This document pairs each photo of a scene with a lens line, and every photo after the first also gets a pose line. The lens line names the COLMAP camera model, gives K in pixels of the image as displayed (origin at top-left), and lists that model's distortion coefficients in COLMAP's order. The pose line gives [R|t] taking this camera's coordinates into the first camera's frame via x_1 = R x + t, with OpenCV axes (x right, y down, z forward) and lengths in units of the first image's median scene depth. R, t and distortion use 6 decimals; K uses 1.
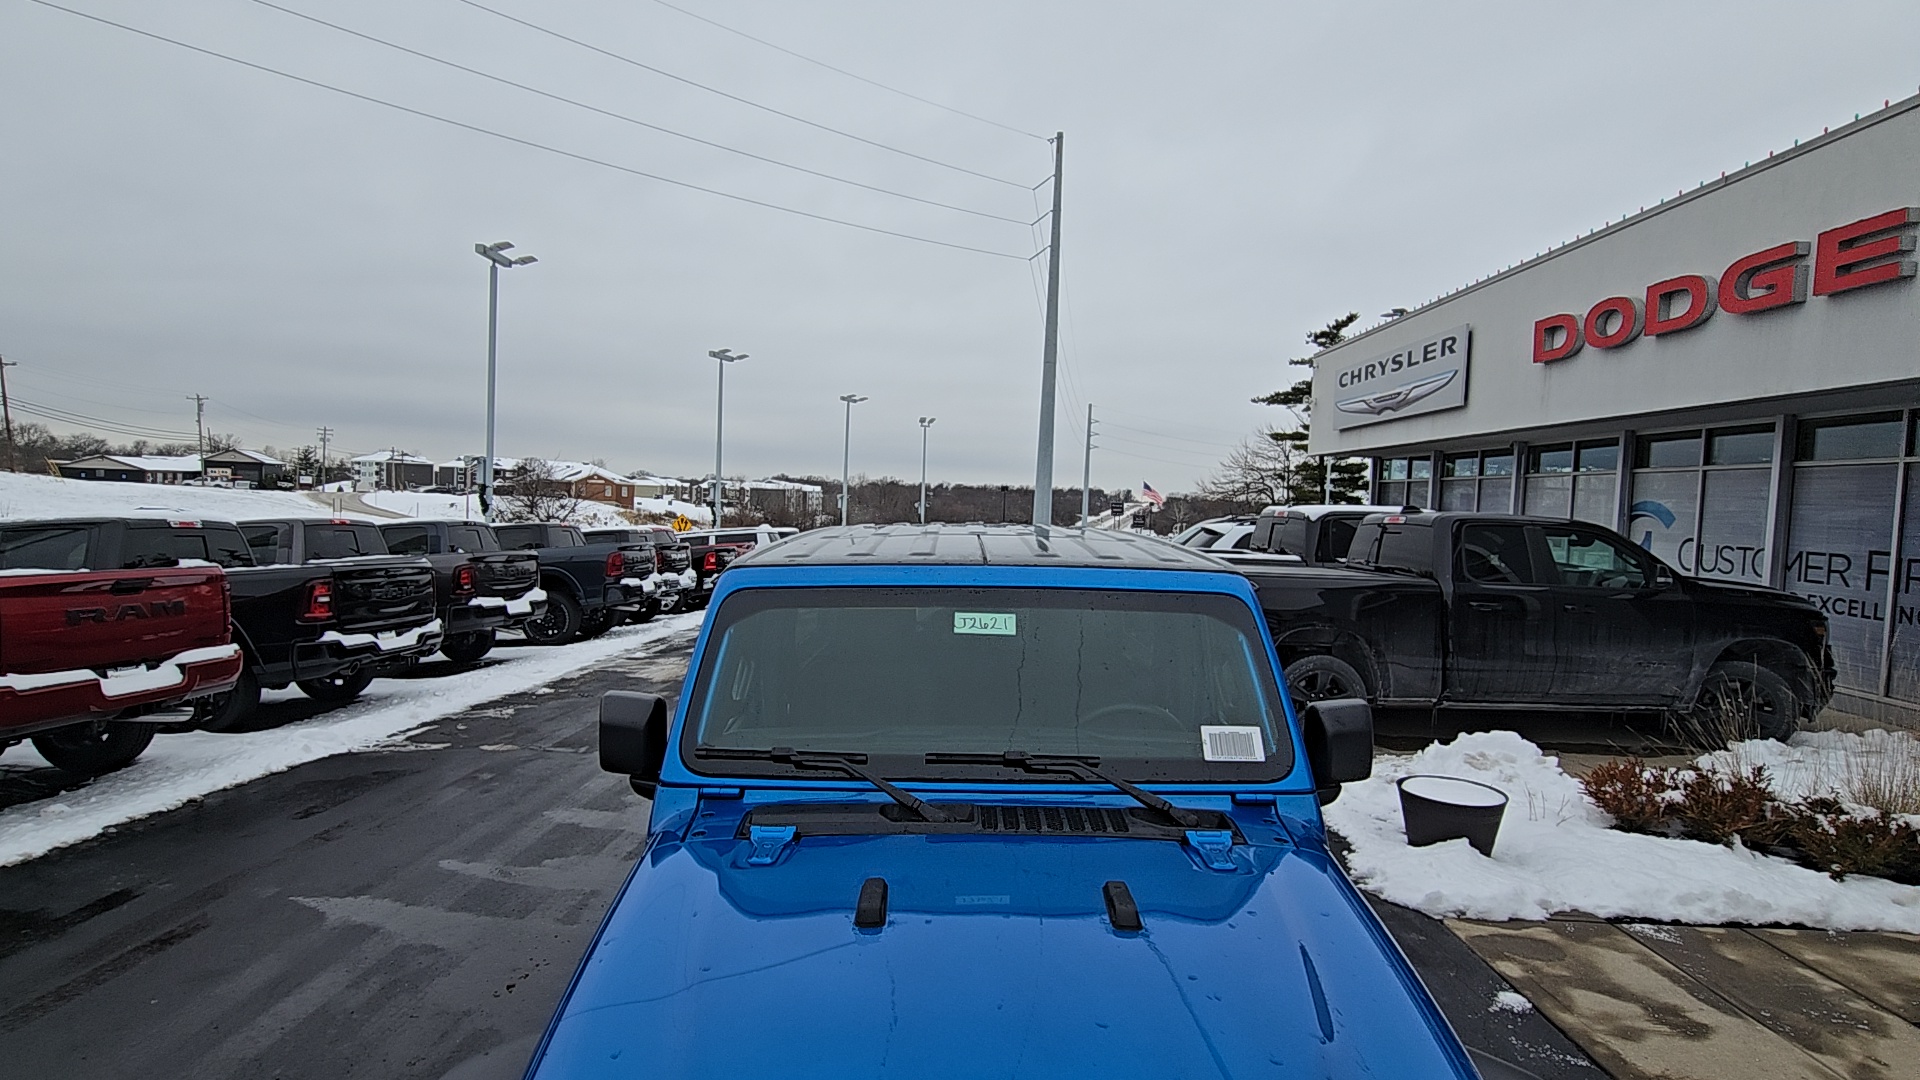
lens RADIAL K [[964.7, 0, 950.0], [0, 964.7, 549.9], [0, 0, 1]] dist [-0.000255, -0.000405]
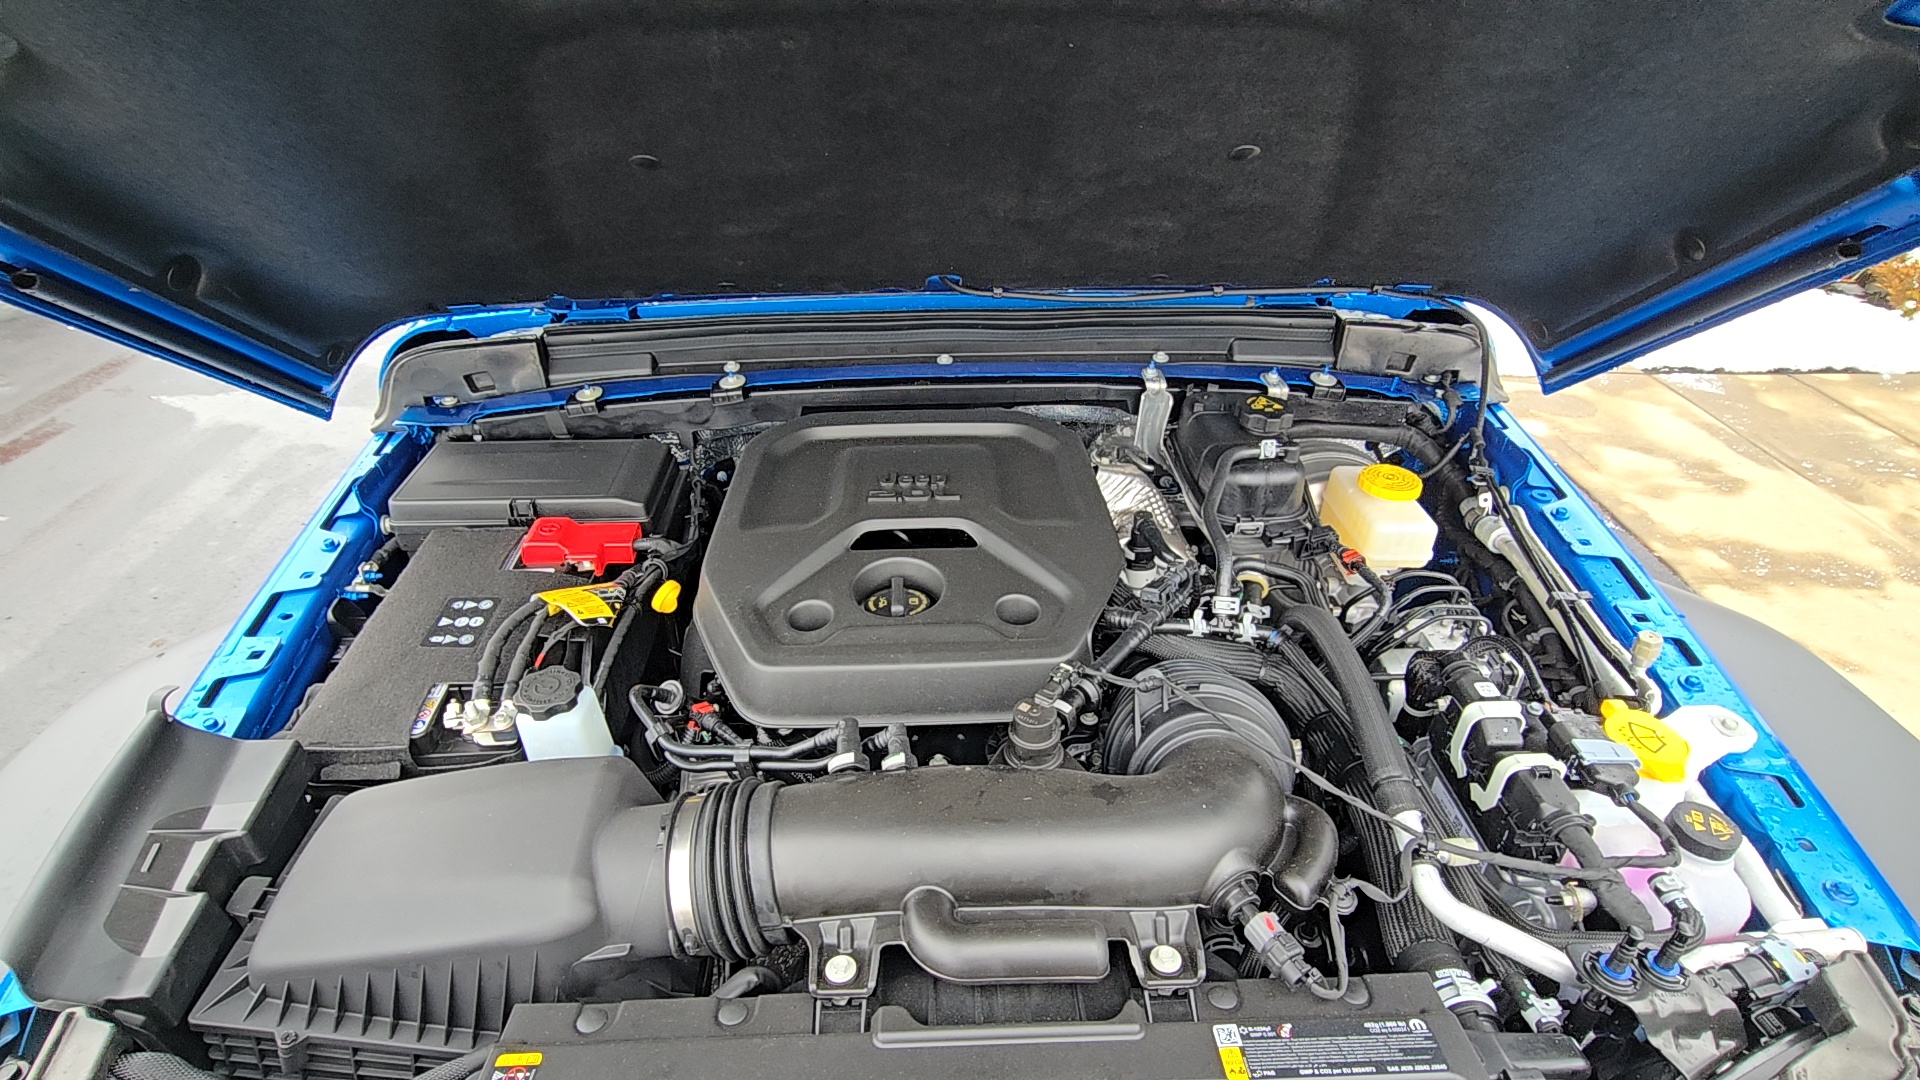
lens RADIAL K [[964.7, 0, 953.3], [0, 964.7, 541.2], [0, 0, 1]] dist [-0.000255, -0.000405]
pose [[0.999134, -0.037046, 0.018916, 0.012178], [0.022397, 0.862328, 0.505855, 0.044946], [-0.035052, -0.504994, 0.862411, 0.146182]]
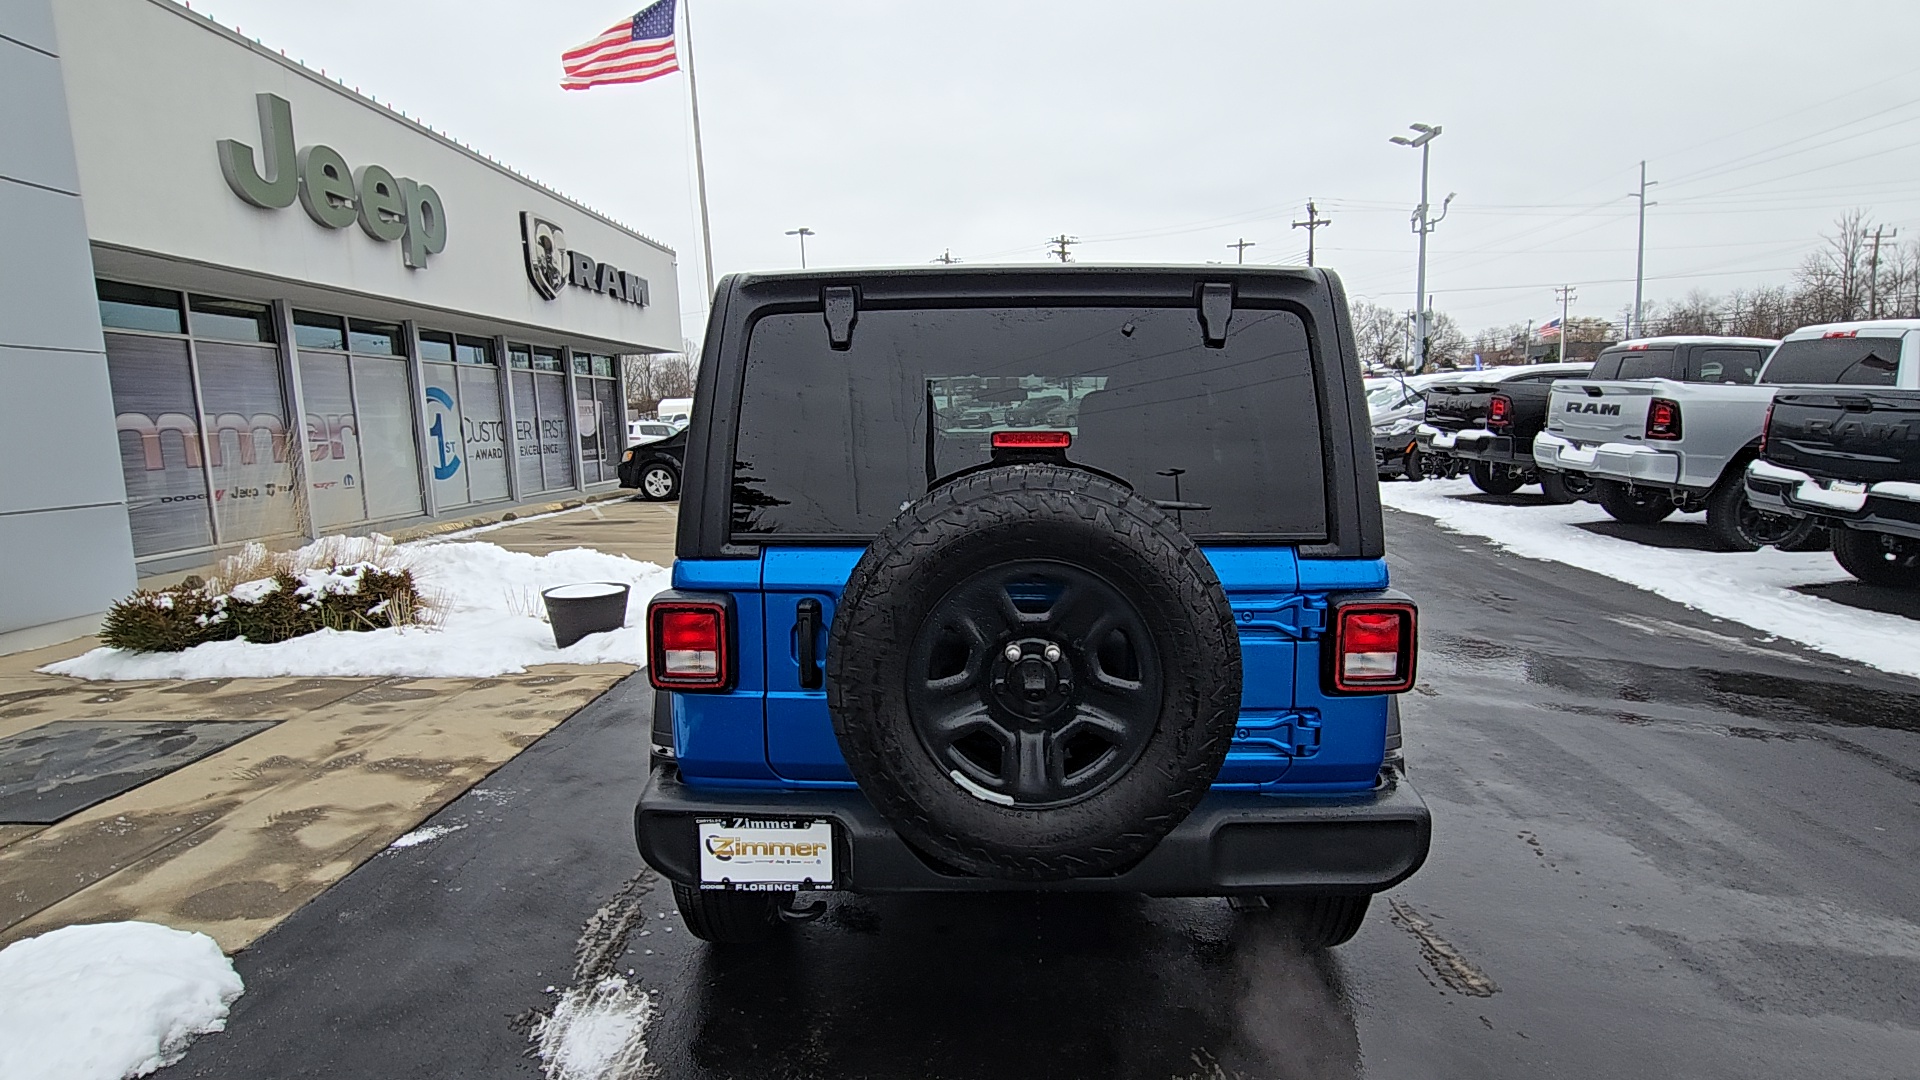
lens RADIAL K [[964.7, 0, 951.9], [0, 964.7, 548.5], [0, 0, 1]] dist [-0.000255, -0.000405]
pose [[-0.999742, -0.006153, 0.021879, 0.041569], [-0.001905, 0.981949, 0.189137, 0.017638], [-0.022648, 0.189047, -0.981707, 1.343642]]
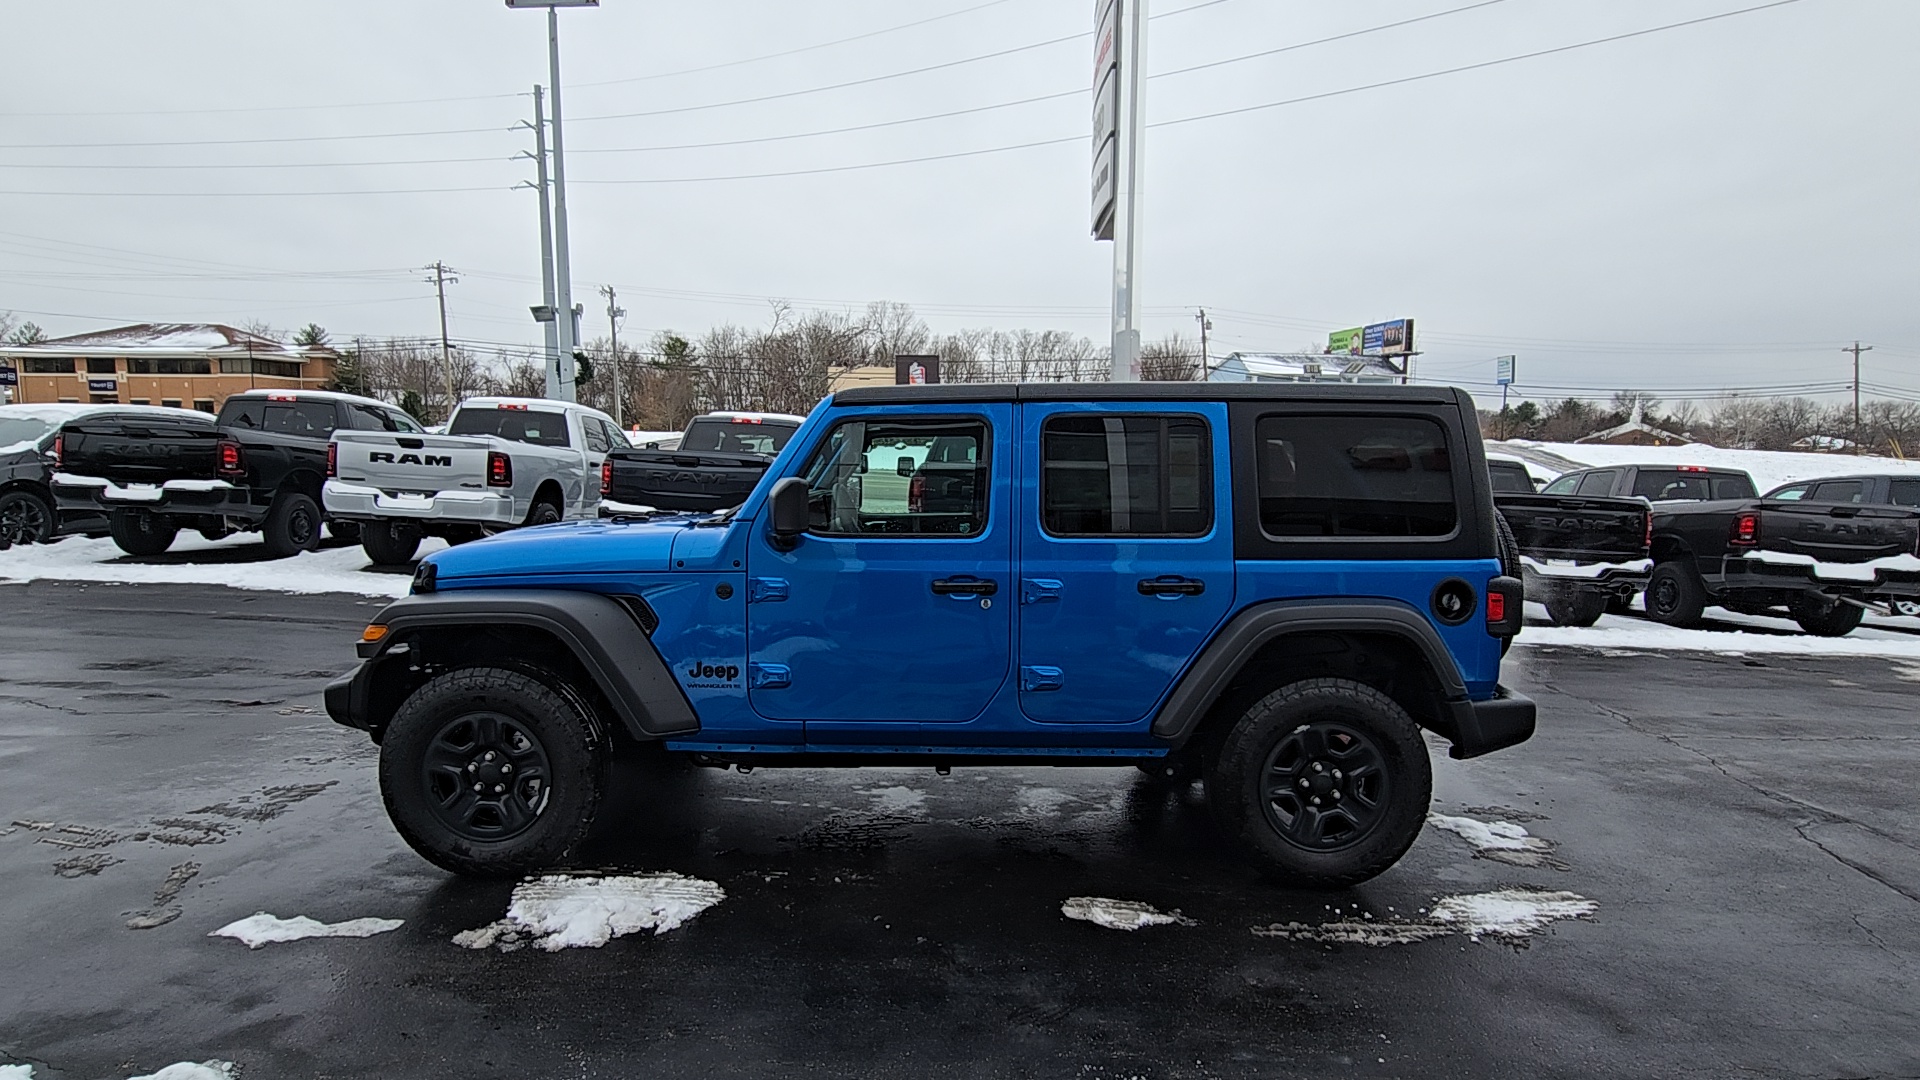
lens RADIAL K [[964.7, 0, 952.1], [0, 964.7, 545.7], [0, 0, 1]] dist [-0.000255, -0.000405]
pose [[0.009248, 0.071205, -0.997419, 0.829203], [-0.063589, 0.995484, 0.070477, 0.066523], [0.997933, 0.062773, 0.013734, 0.564186]]
